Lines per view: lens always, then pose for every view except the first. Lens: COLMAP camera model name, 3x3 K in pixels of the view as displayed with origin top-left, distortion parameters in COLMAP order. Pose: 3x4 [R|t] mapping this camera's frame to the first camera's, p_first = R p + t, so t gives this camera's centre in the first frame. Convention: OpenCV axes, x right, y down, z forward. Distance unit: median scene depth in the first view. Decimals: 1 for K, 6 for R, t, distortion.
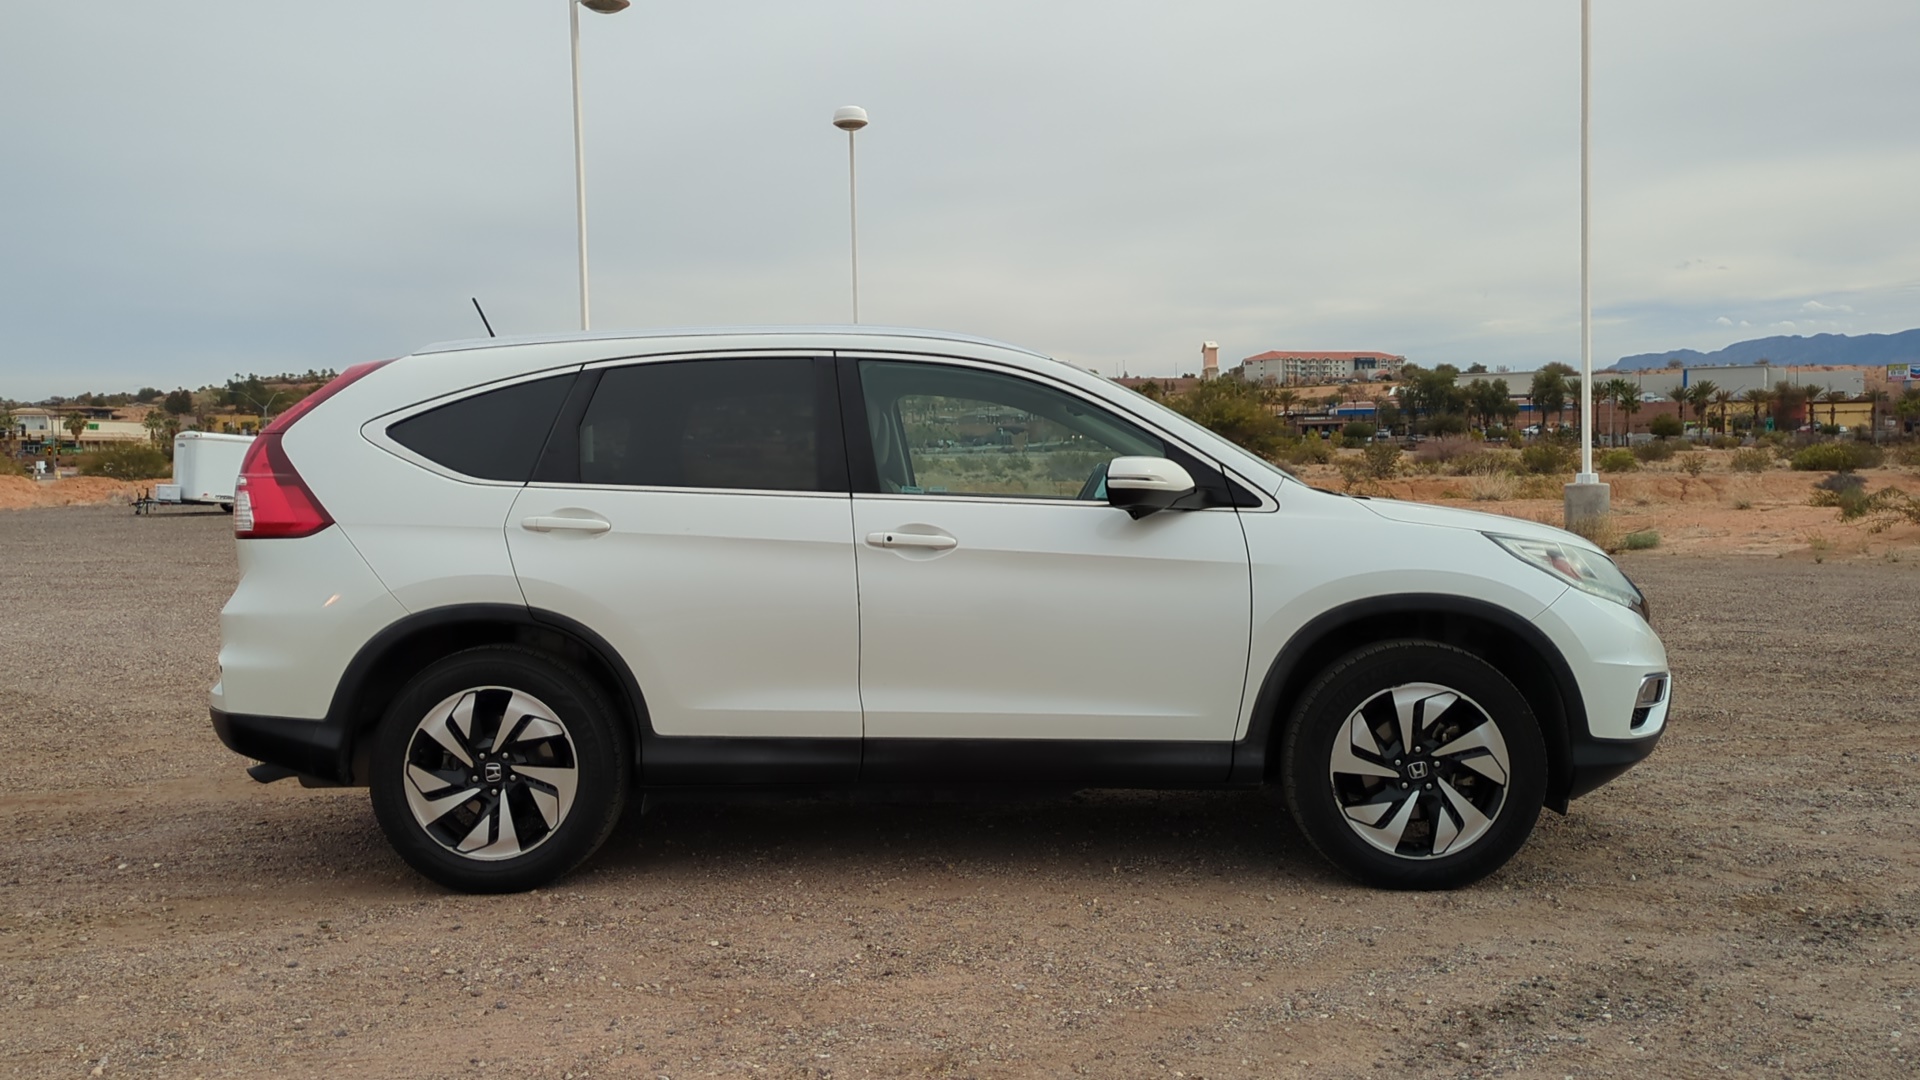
lens RADIAL K [[1641.2, 0, 976.0], [0, 1641.2, 538.4], [0, 0, 1]] dist [0.052697, -0.053596]
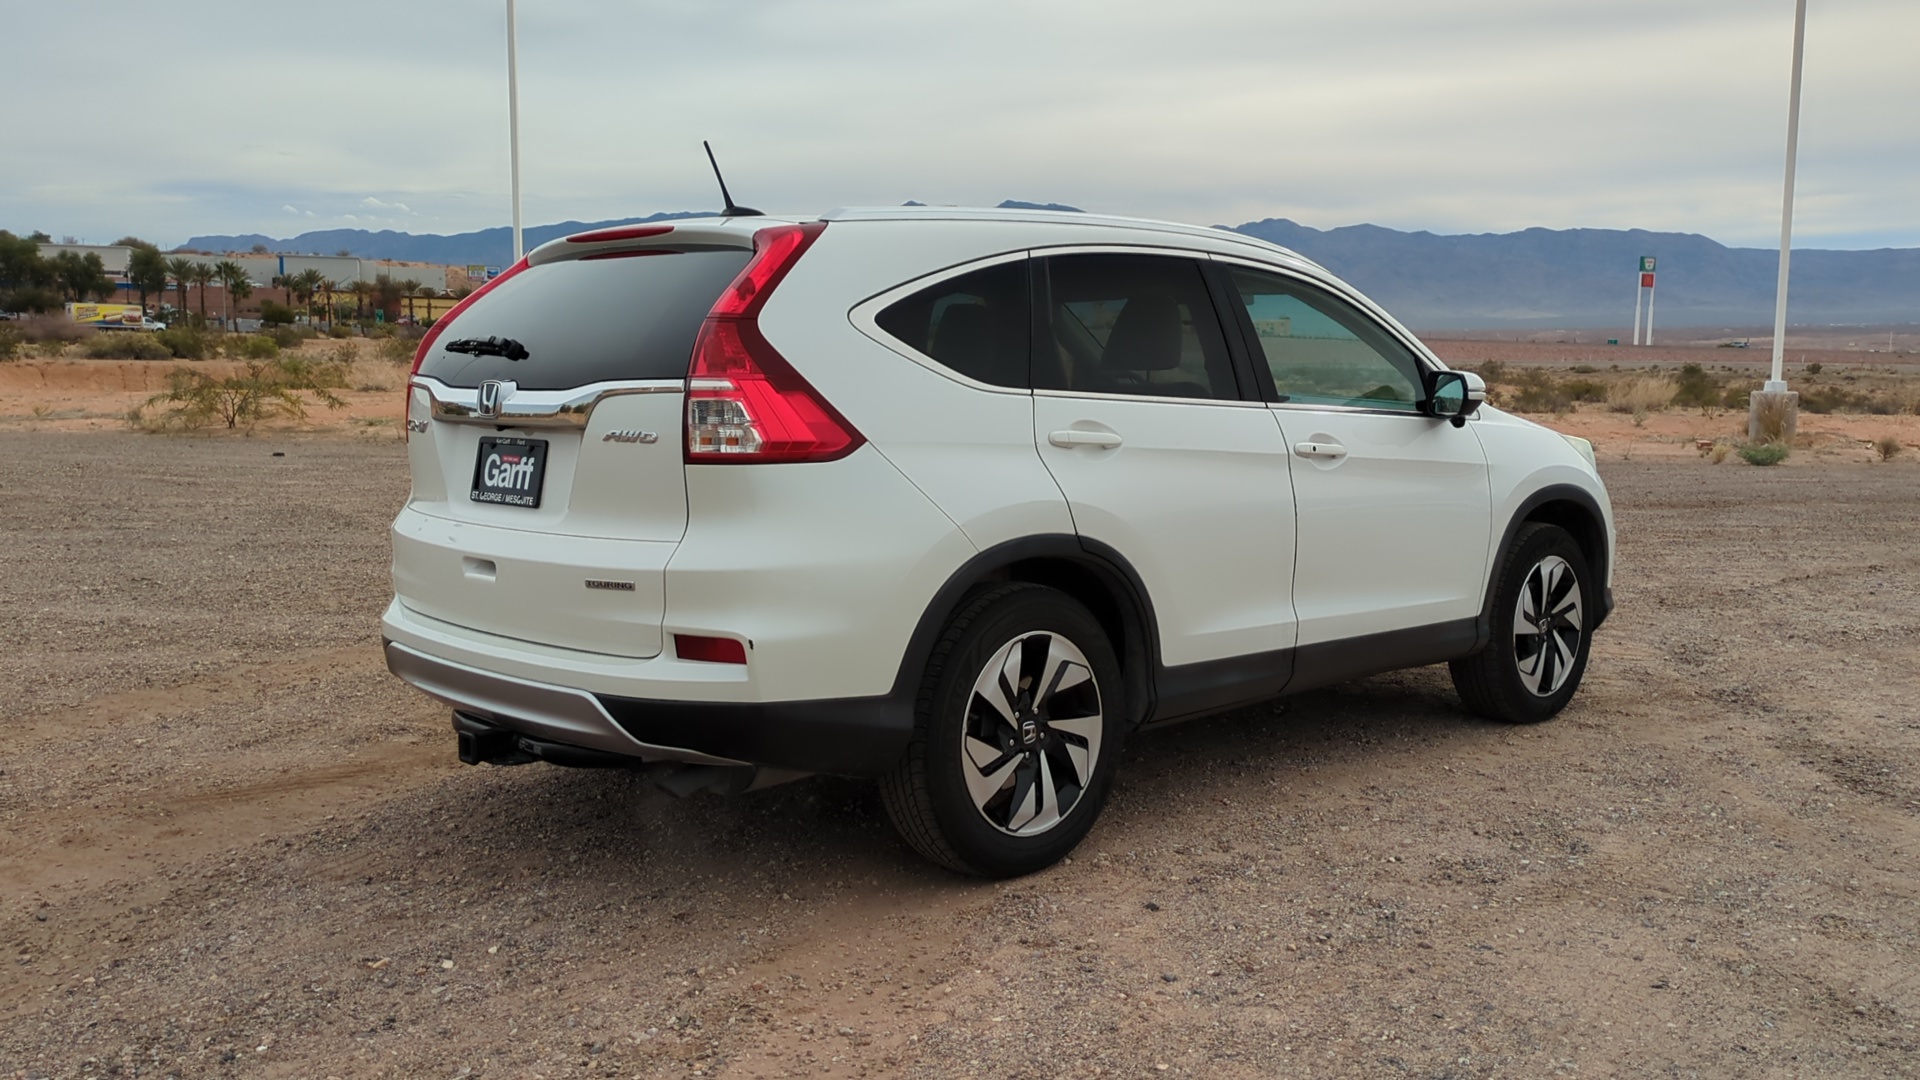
lens RADIAL K [[1641.2, 0, 966.2], [0, 1641.2, 539.4], [0, 0, 1]] dist [0.052697, -0.053596]
pose [[0.690875, -0.057150, 0.720712, -0.922758], [0.007645, 0.997393, 0.071761, -0.018295], [-0.722934, -0.044068, 0.689510, 0.446535]]
